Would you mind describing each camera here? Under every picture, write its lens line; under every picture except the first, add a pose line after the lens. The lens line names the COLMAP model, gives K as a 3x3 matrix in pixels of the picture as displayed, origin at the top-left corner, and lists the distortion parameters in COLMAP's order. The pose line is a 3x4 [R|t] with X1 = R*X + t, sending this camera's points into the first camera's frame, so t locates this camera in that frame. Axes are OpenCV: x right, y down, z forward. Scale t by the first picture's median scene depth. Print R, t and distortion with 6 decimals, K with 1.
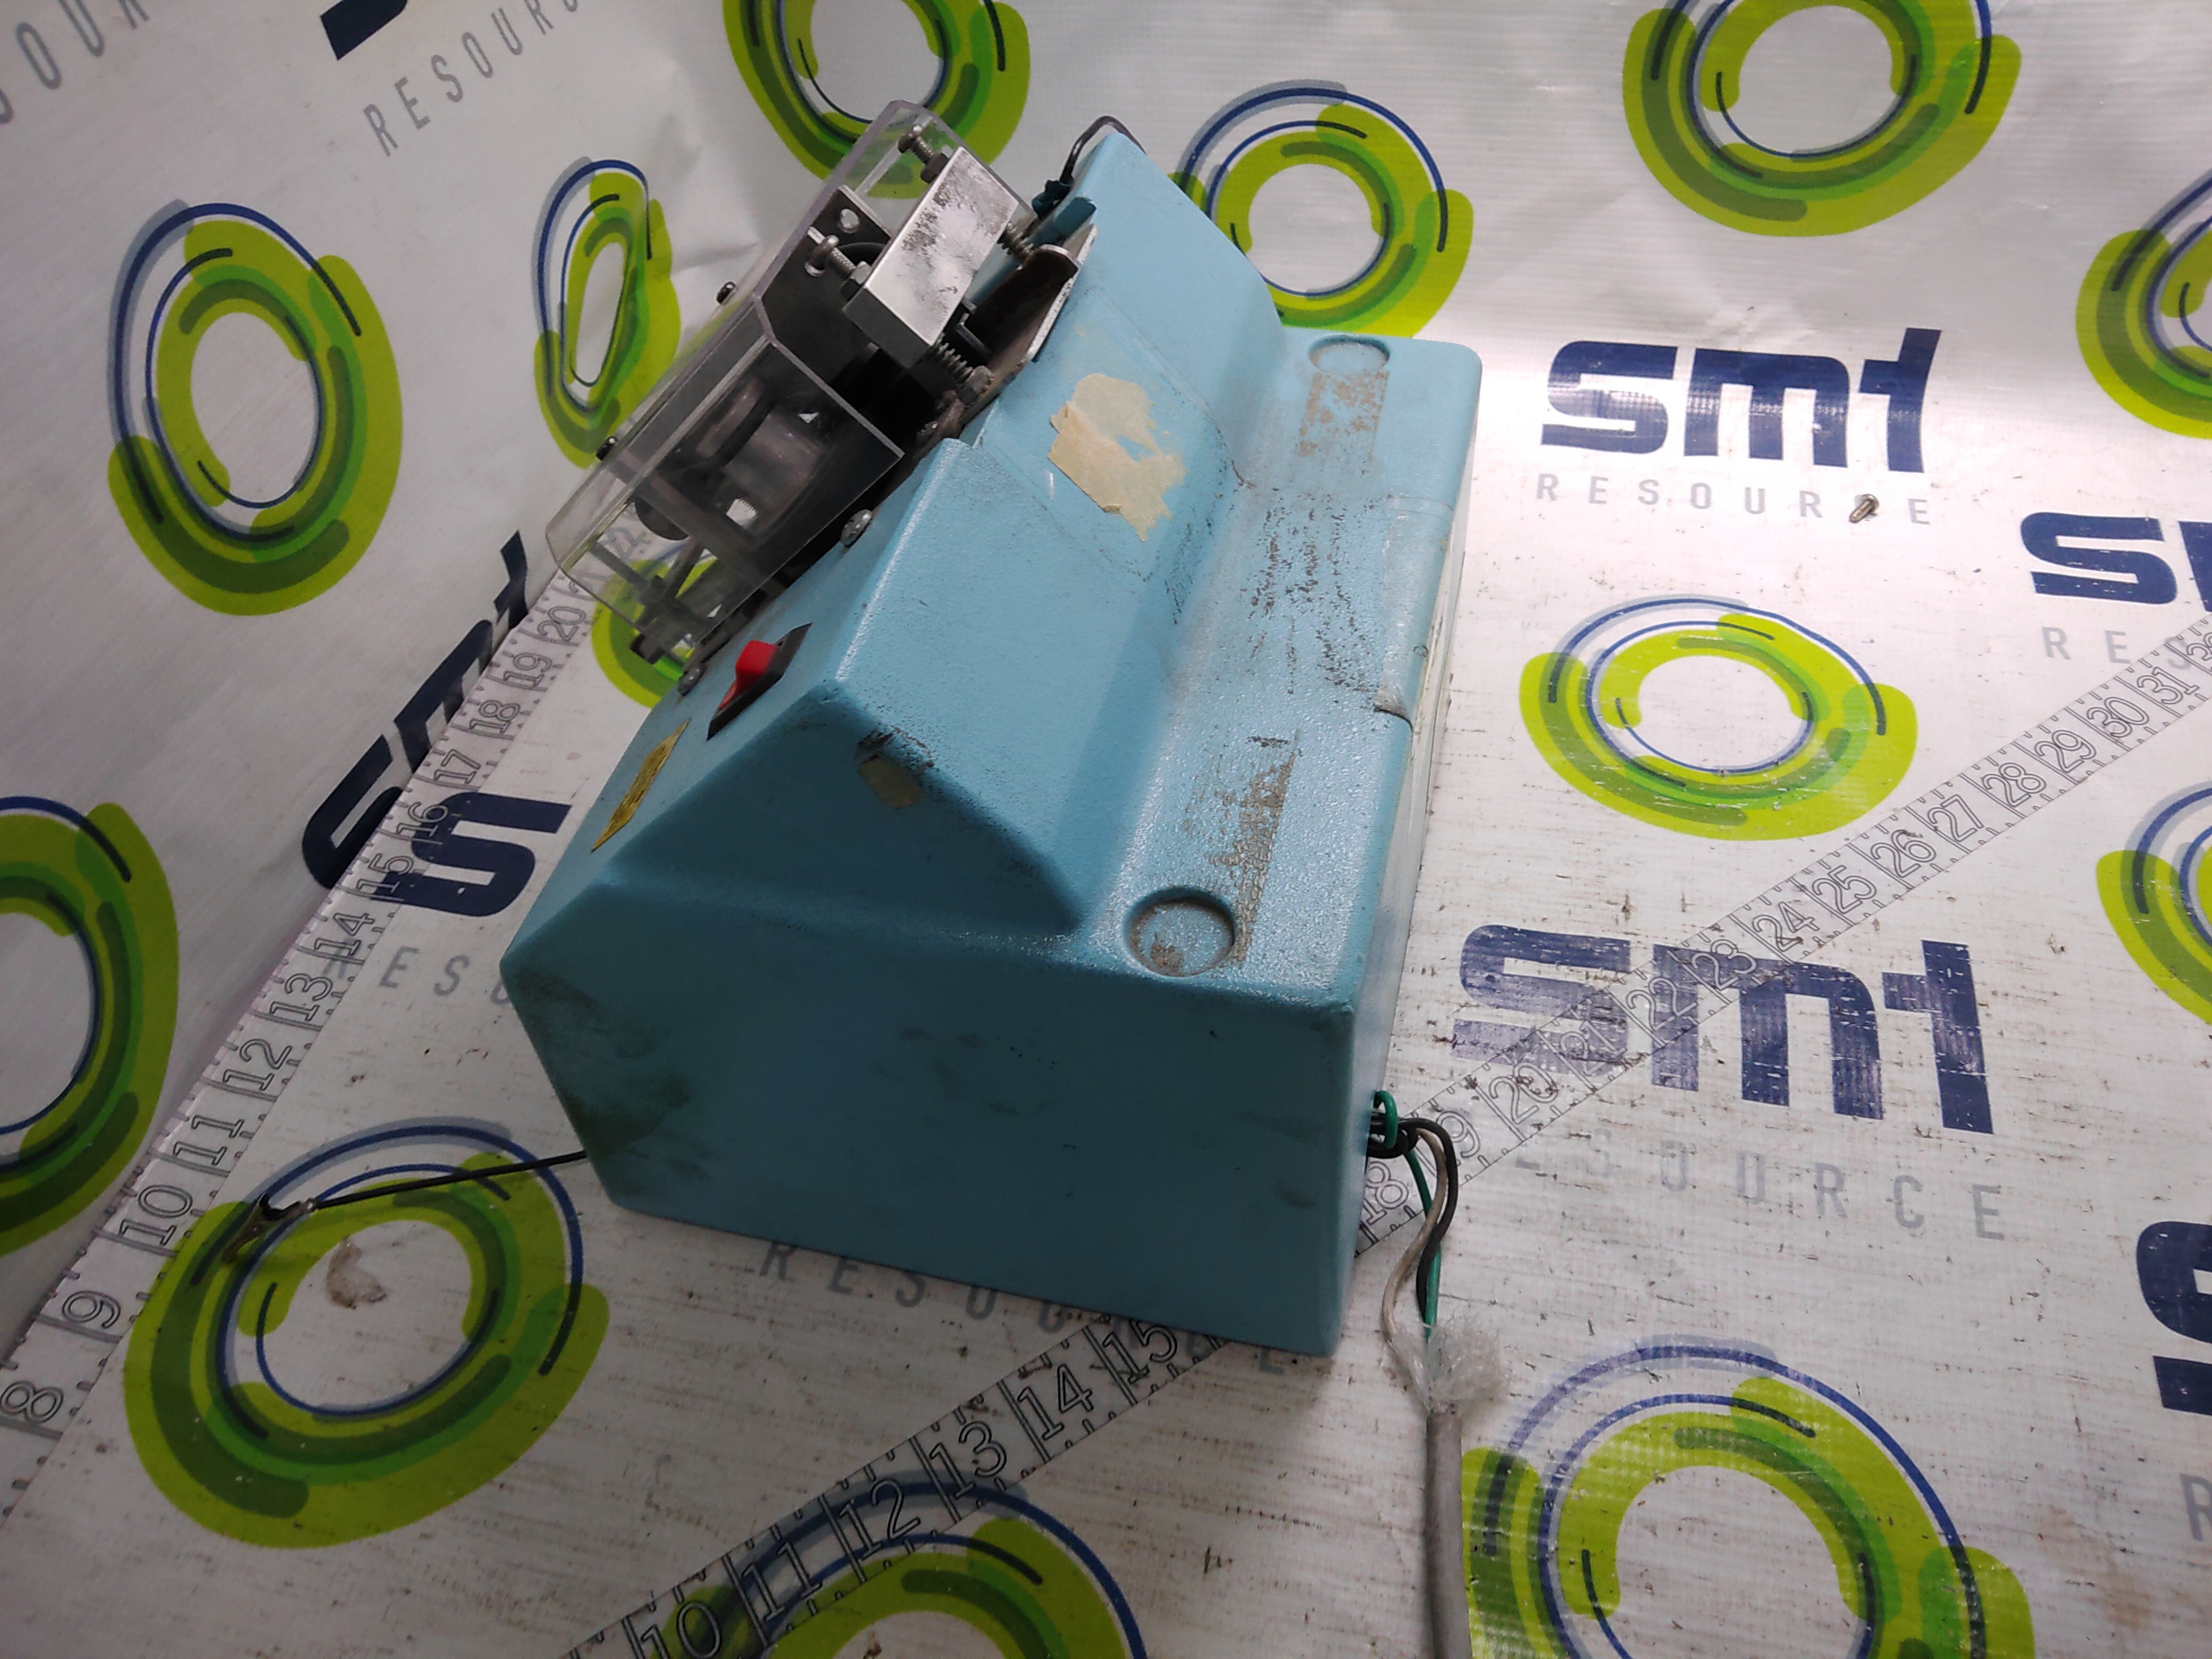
lens RADIAL K [[1643.6, 0, 1106.0], [0, 1643.6, 829.5], [0, 0, 1]] dist [0.010227, -0.014967]
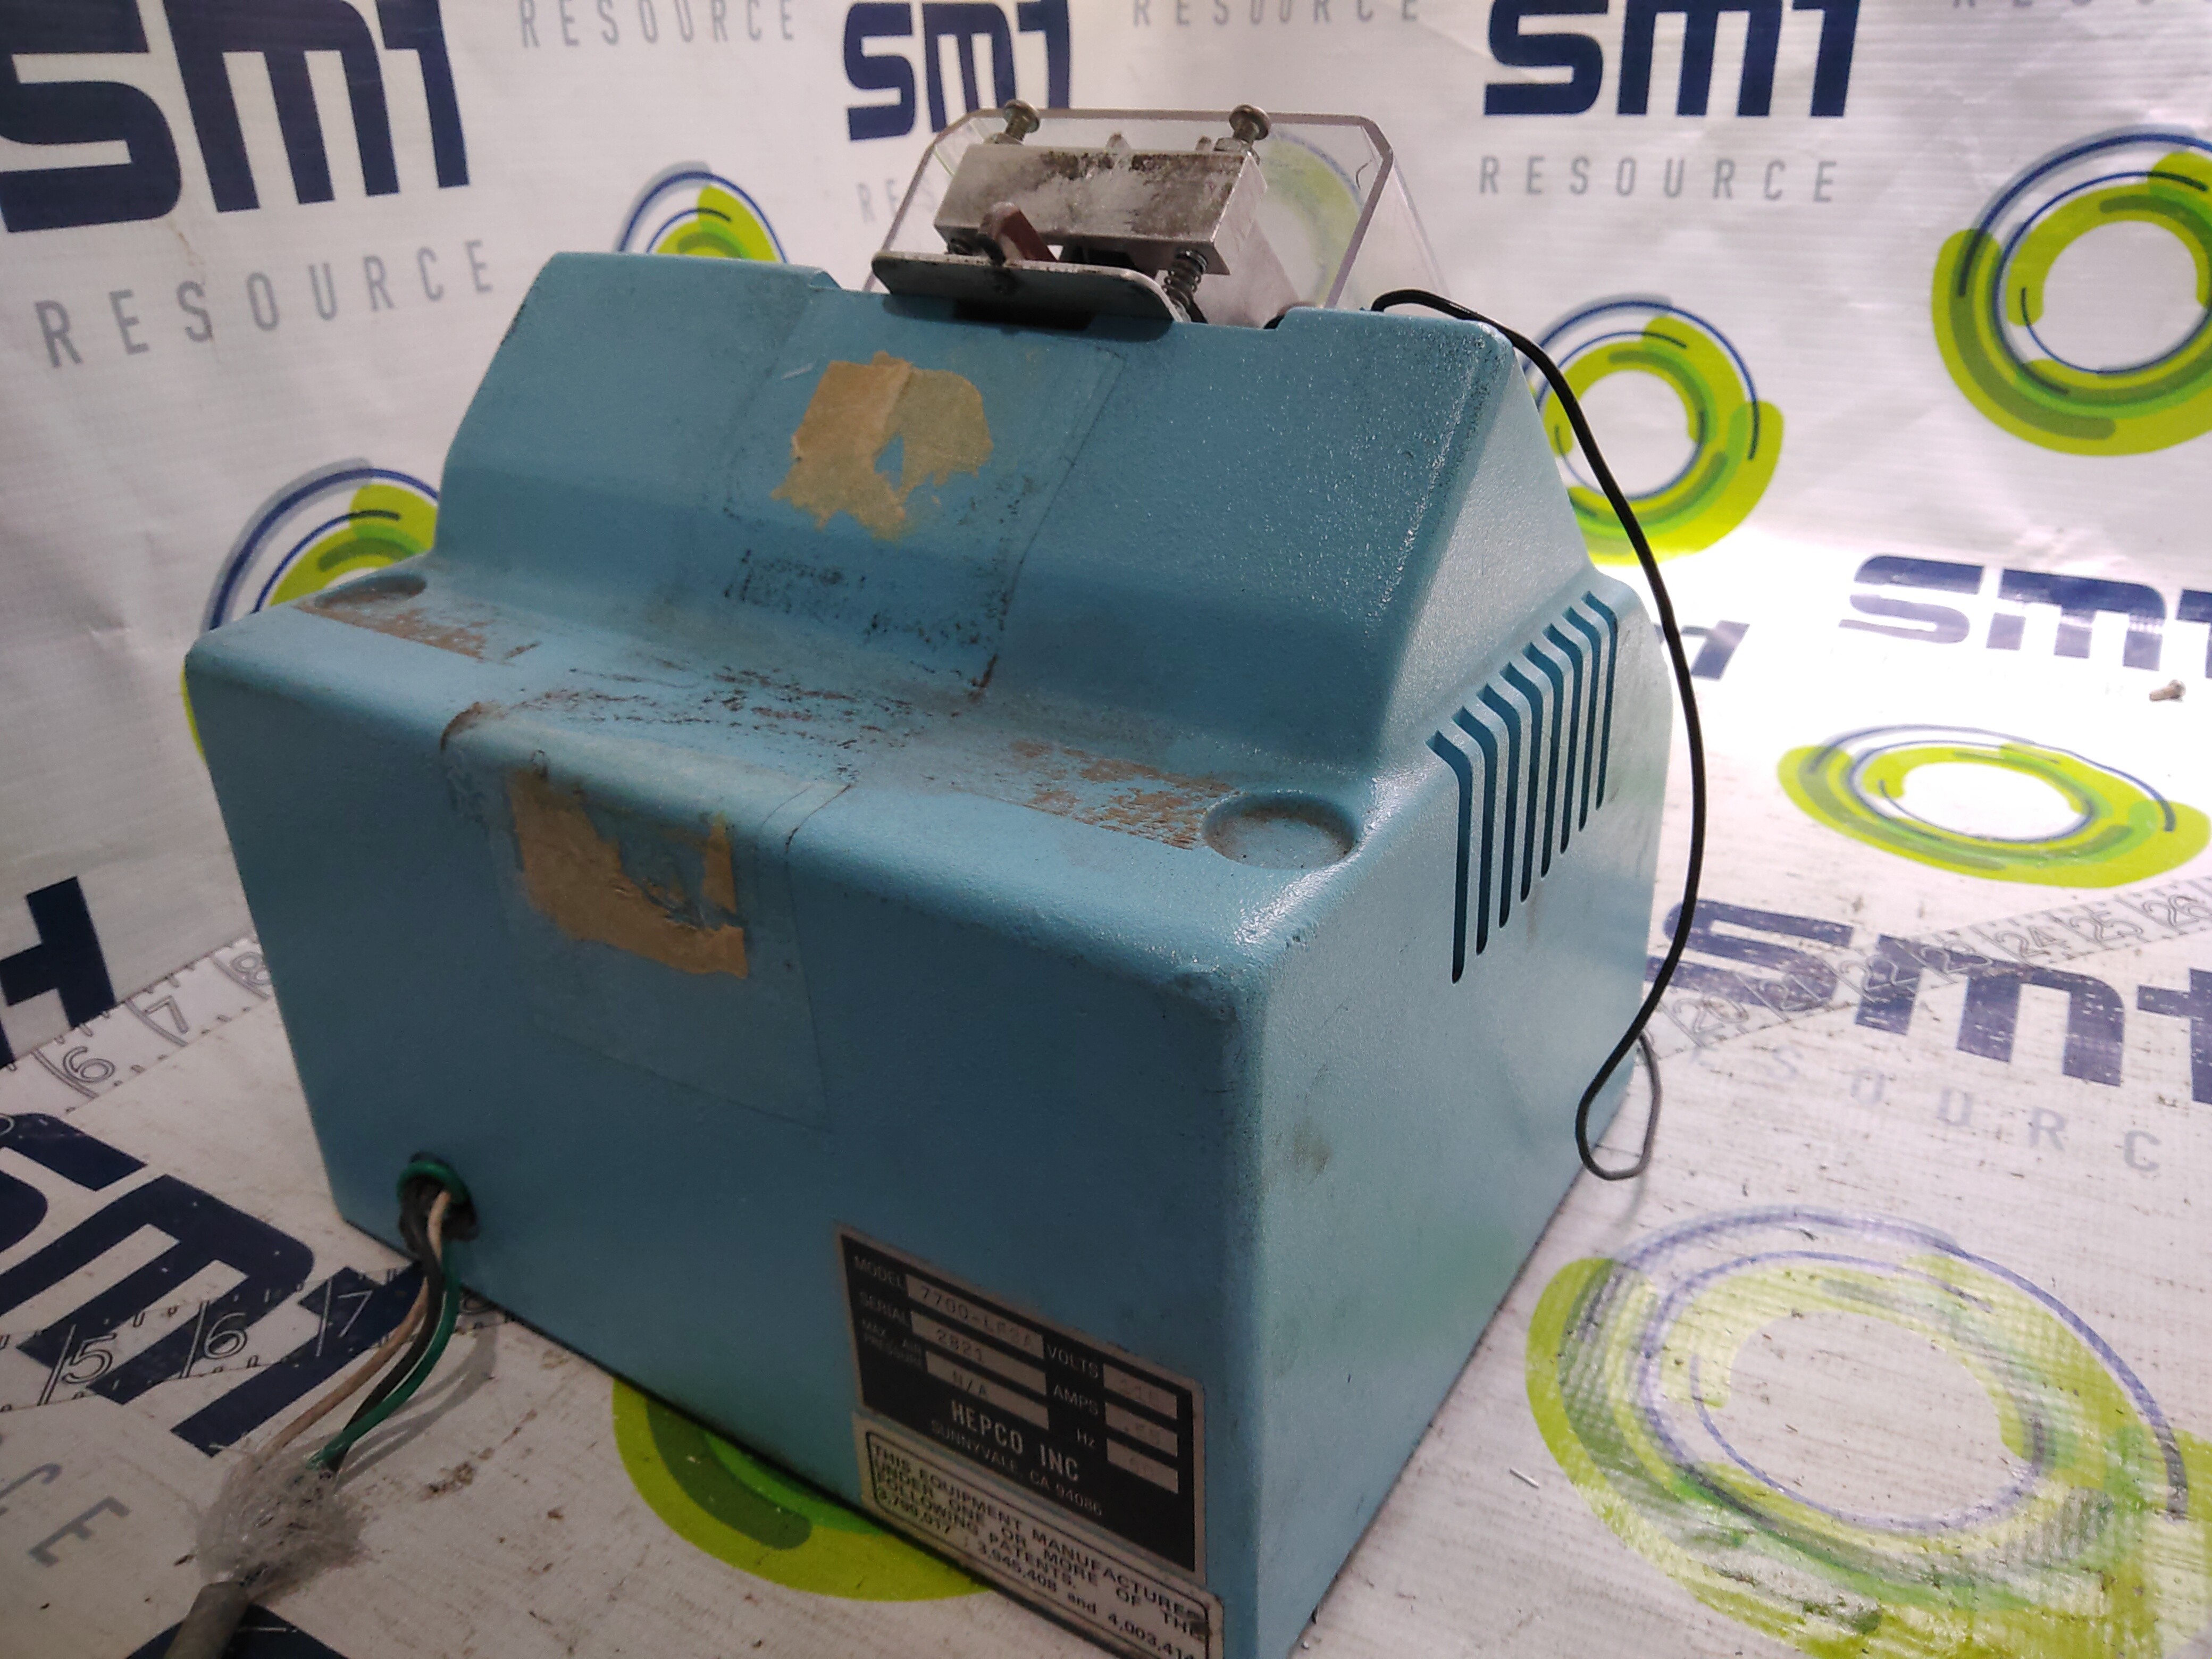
lens RADIAL K [[1660.6, 0, 1106.0], [0, 1660.6, 829.5], [0, 0, 1]] dist [-0.041540, 0.036193]
pose [[0.959800, 0.154450, -0.234370, 0.122950], [-0.225584, 0.921323, -0.316664, 0.424825], [0.167022, 0.356804, 0.919127, 0.038215]]
